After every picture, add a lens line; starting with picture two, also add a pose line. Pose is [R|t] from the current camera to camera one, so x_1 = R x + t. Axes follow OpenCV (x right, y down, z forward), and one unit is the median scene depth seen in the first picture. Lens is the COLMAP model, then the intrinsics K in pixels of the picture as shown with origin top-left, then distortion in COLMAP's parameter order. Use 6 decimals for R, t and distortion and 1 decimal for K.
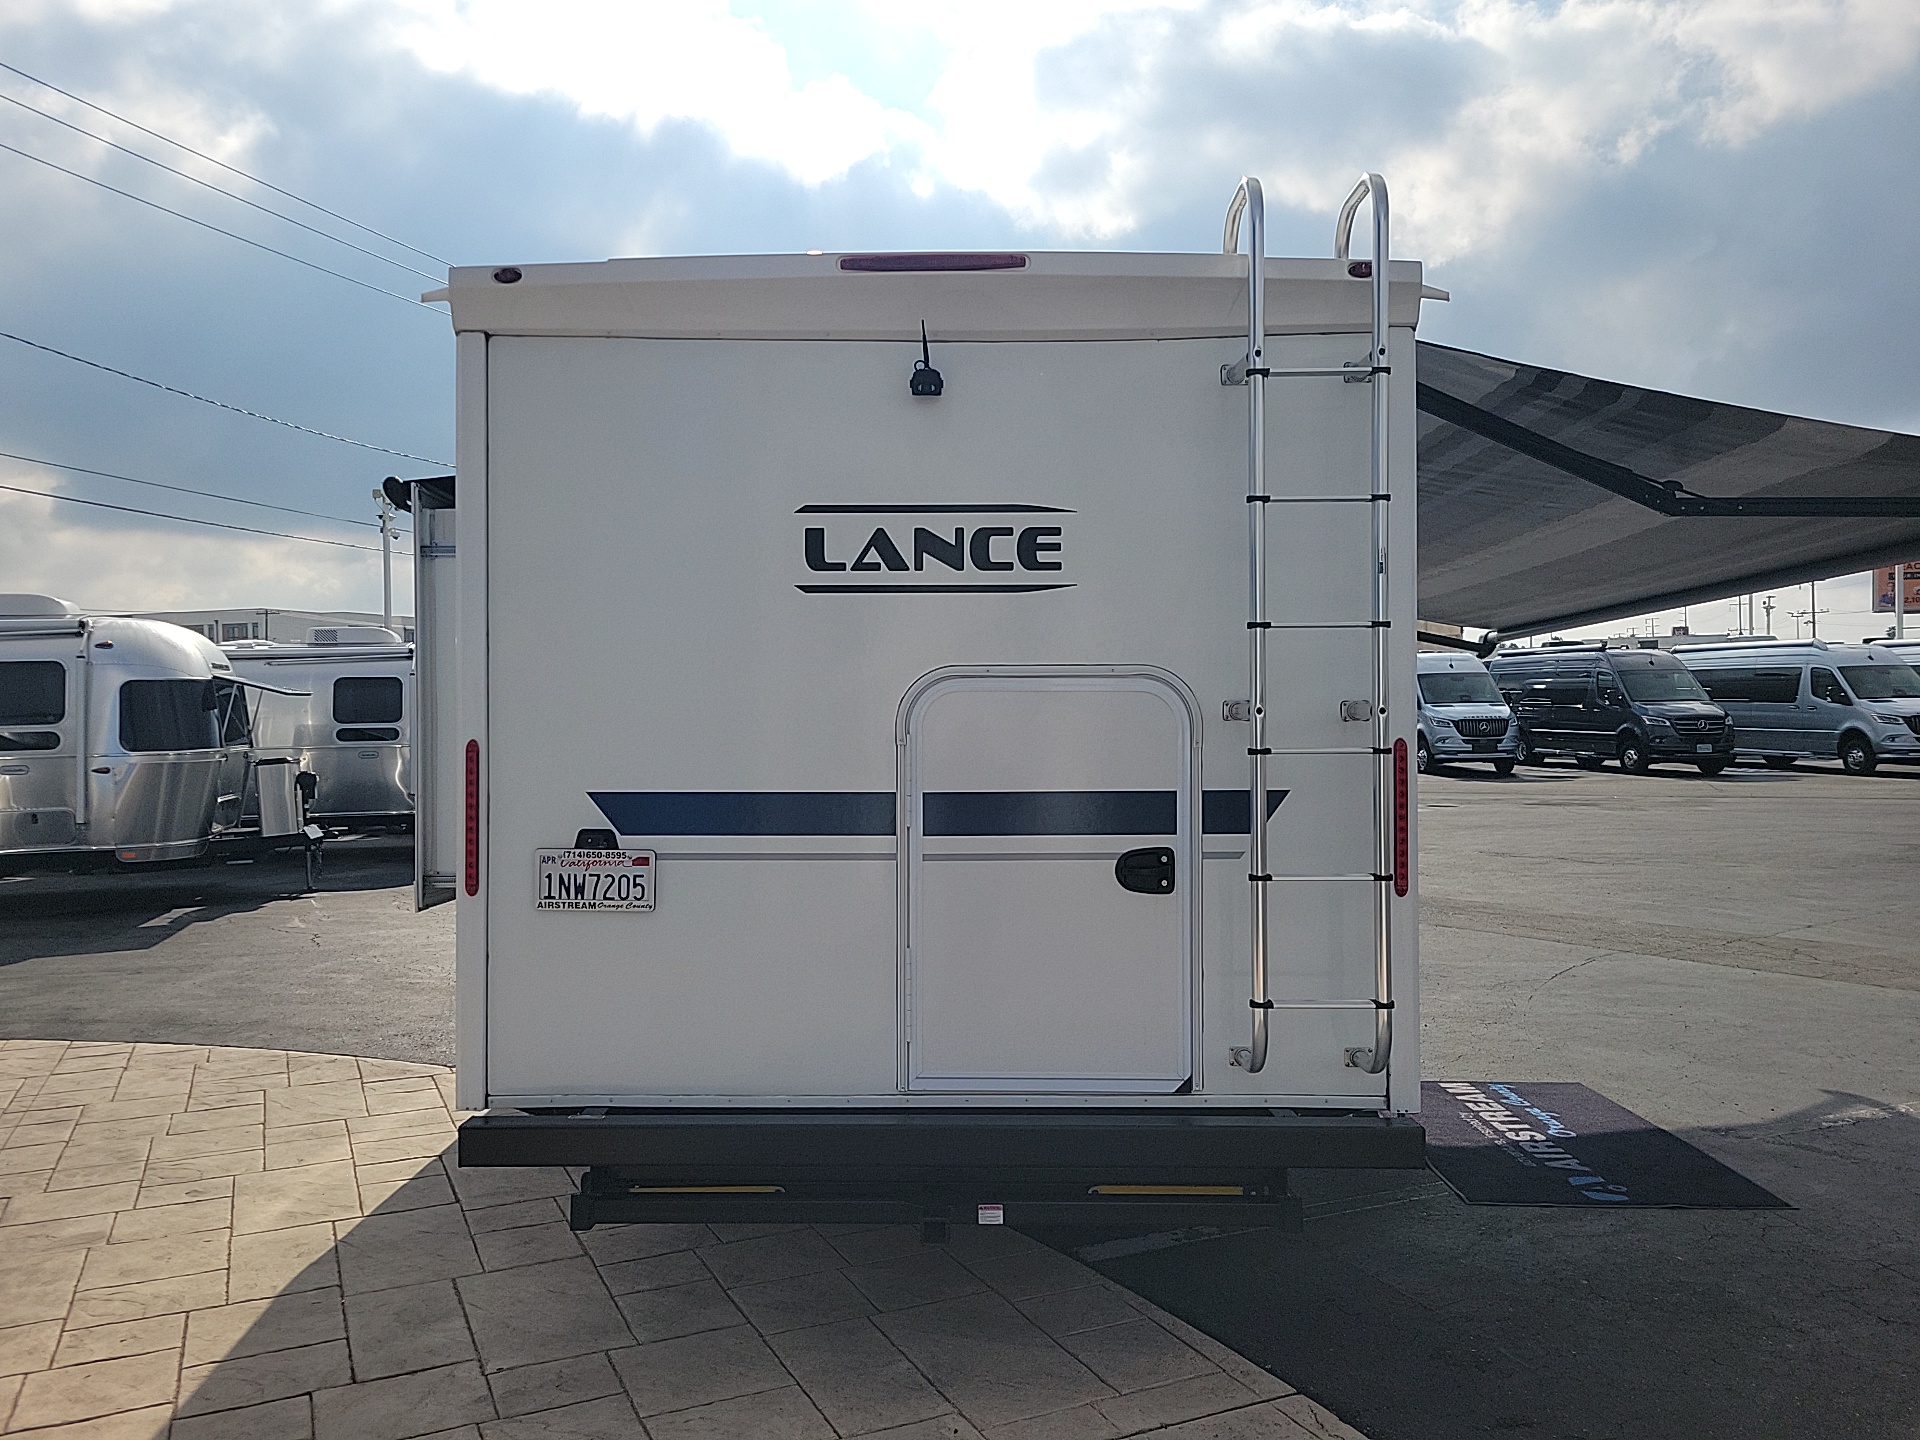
lens RADIAL K [[1443.5, 0, 960.0], [0, 1443.5, 720.0], [0, 0, 1]] dist [0.031302, 0.005048]
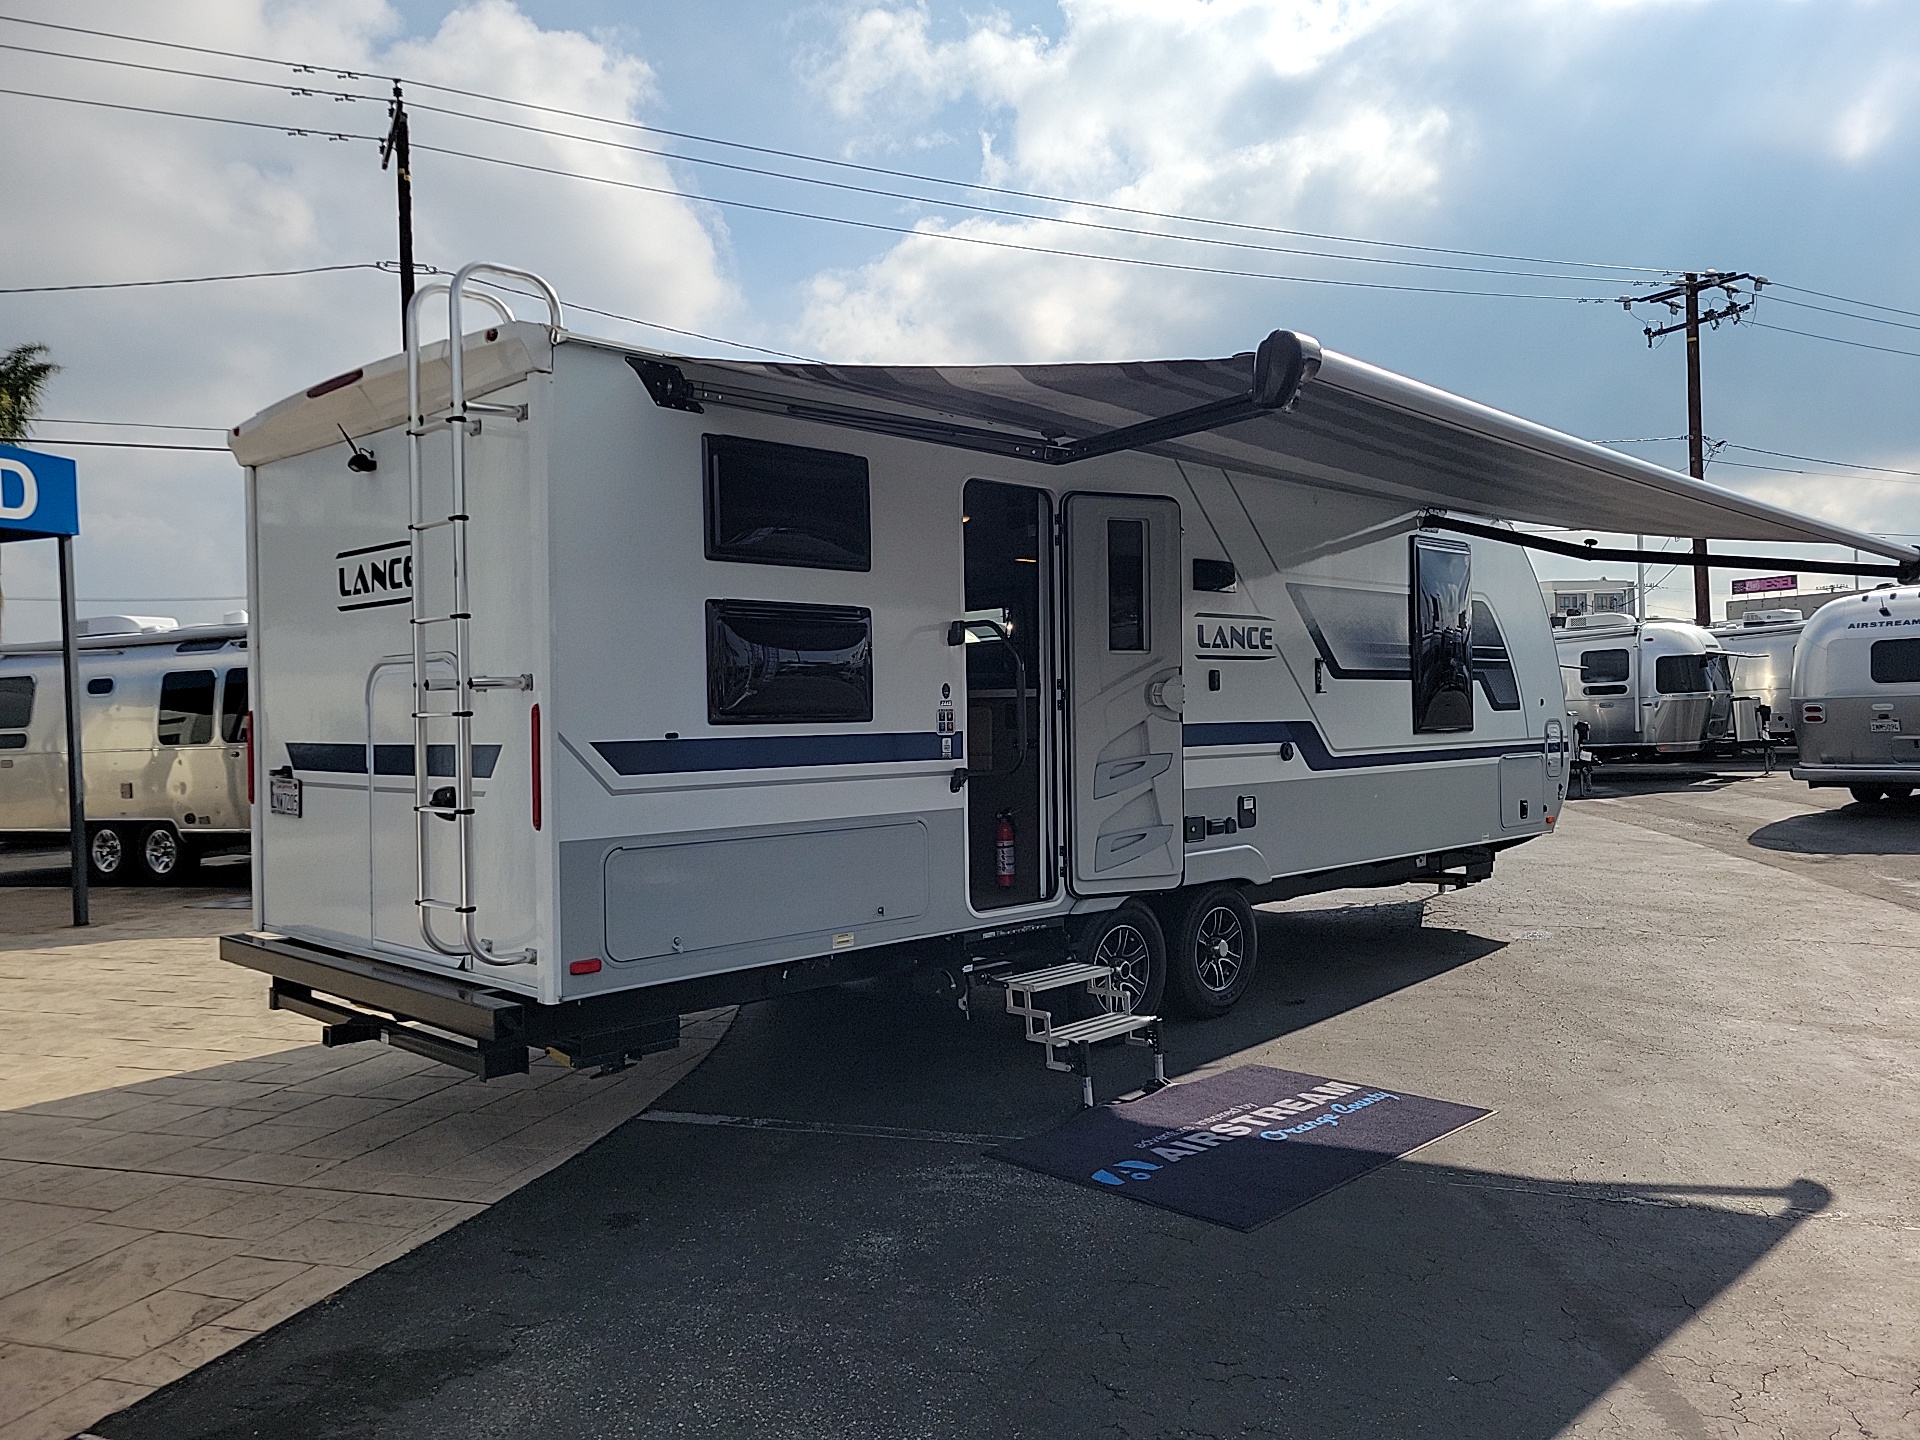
lens RADIAL K [[1443.5, 0, 960.0], [0, 1443.5, 720.0], [0, 0, 1]] dist [0.031302, 0.005048]
pose [[0.721822, -0.002943, -0.692073, 1.410346], [0.018902, 0.999702, 0.015463, 0.014029], [0.691821, -0.024243, 0.721662, 0.350620]]
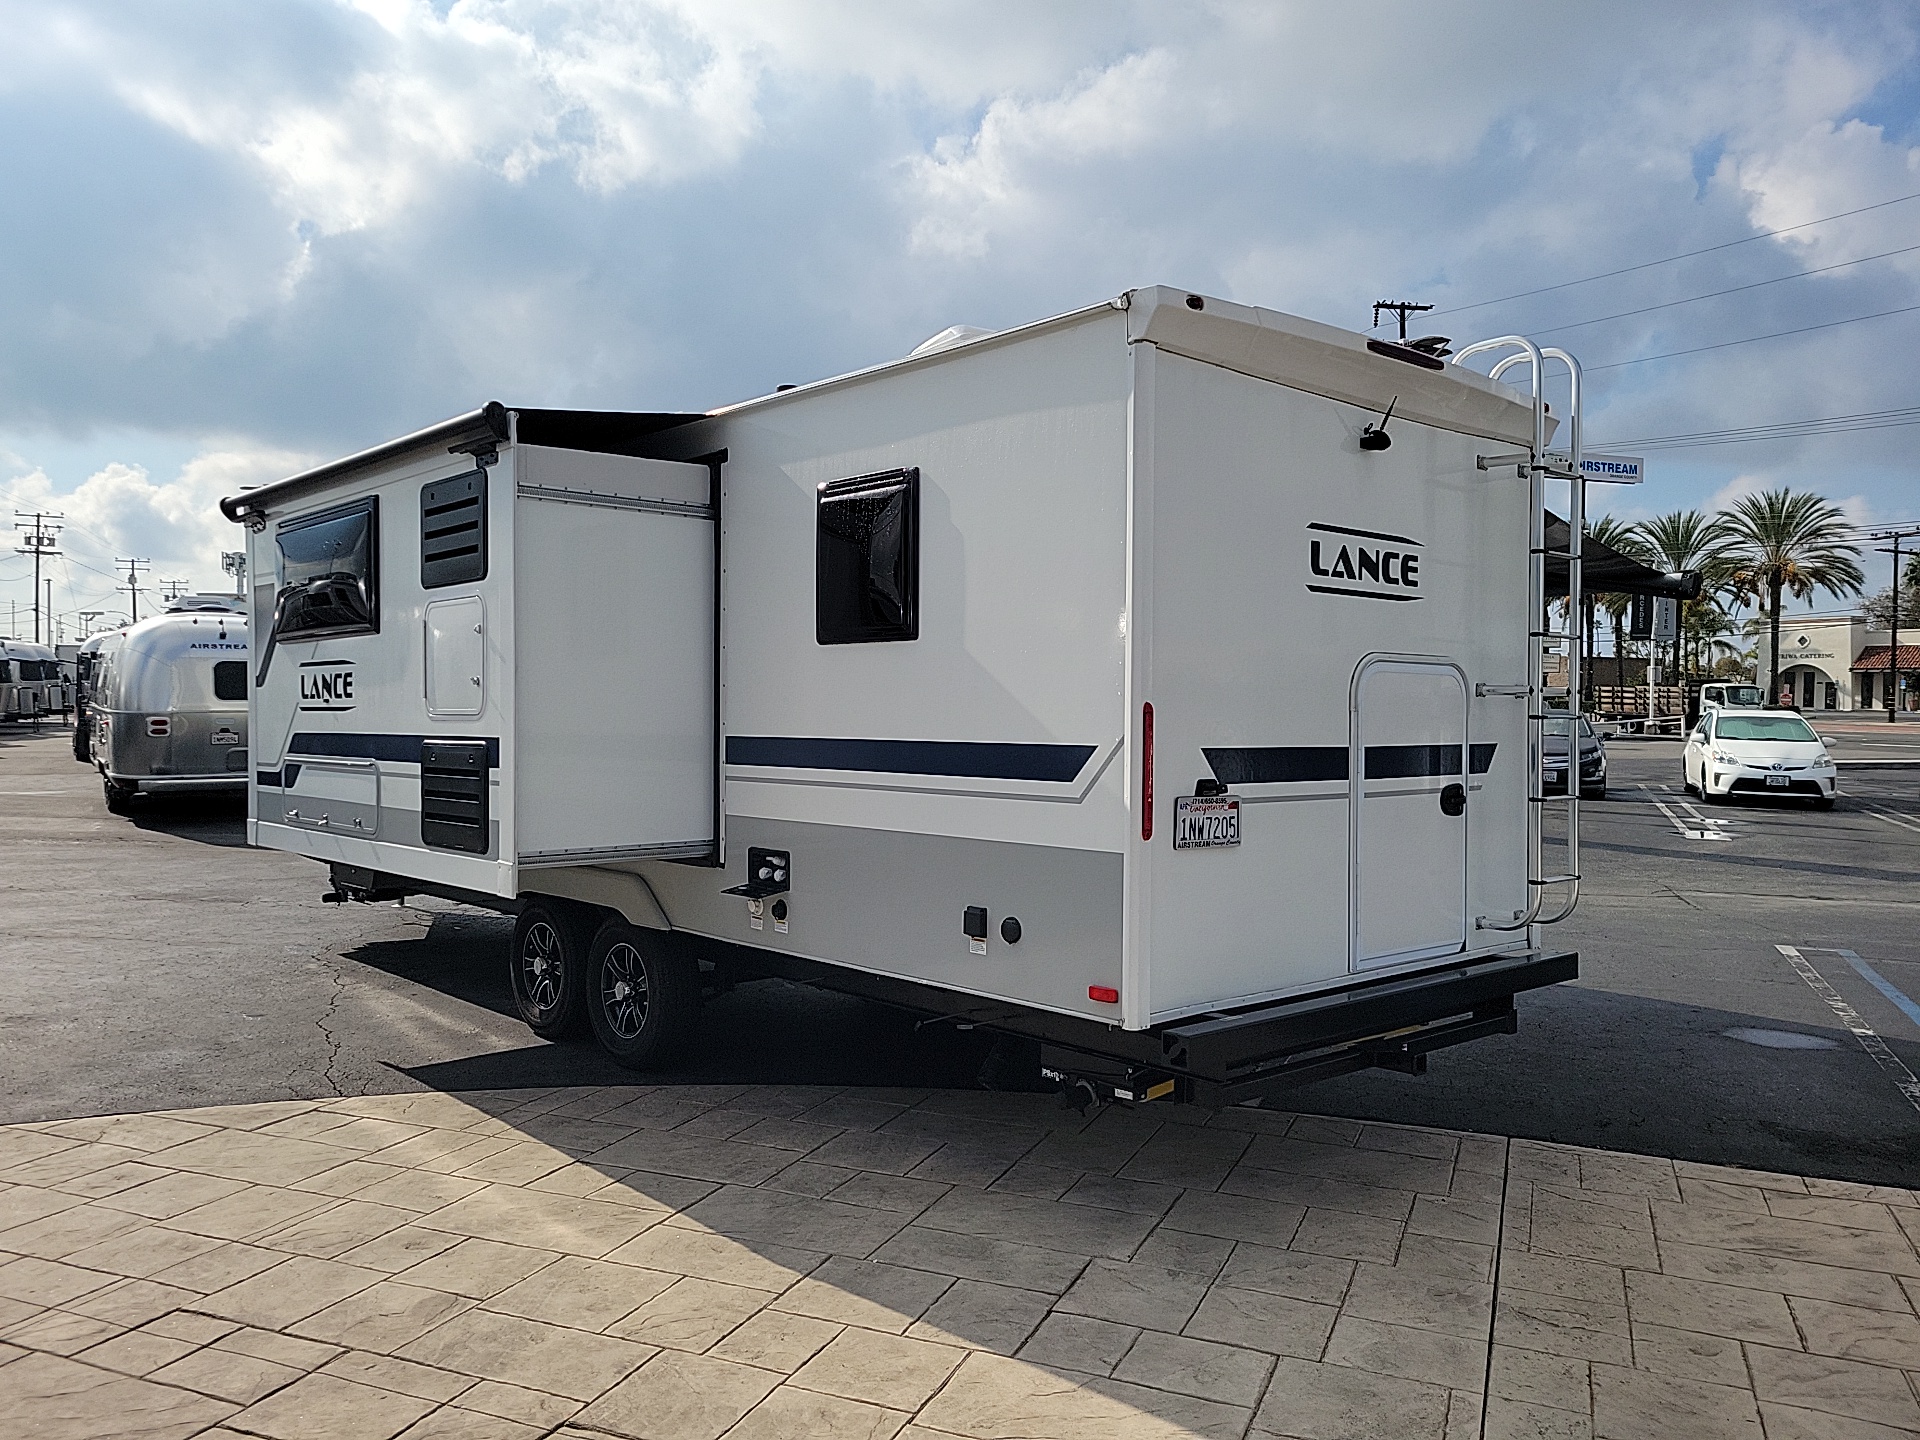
lens RADIAL K [[1424.4, 0, 958.0], [0, 1424.4, 710.9], [0, 0, 1]] dist [0.026359, -0.001740]
pose [[0.742541, 0.009856, 0.669729, -1.182739], [-0.014326, 0.999897, 0.001169, 0.020817], [-0.669648, -0.010462, 0.742605, 0.270834]]
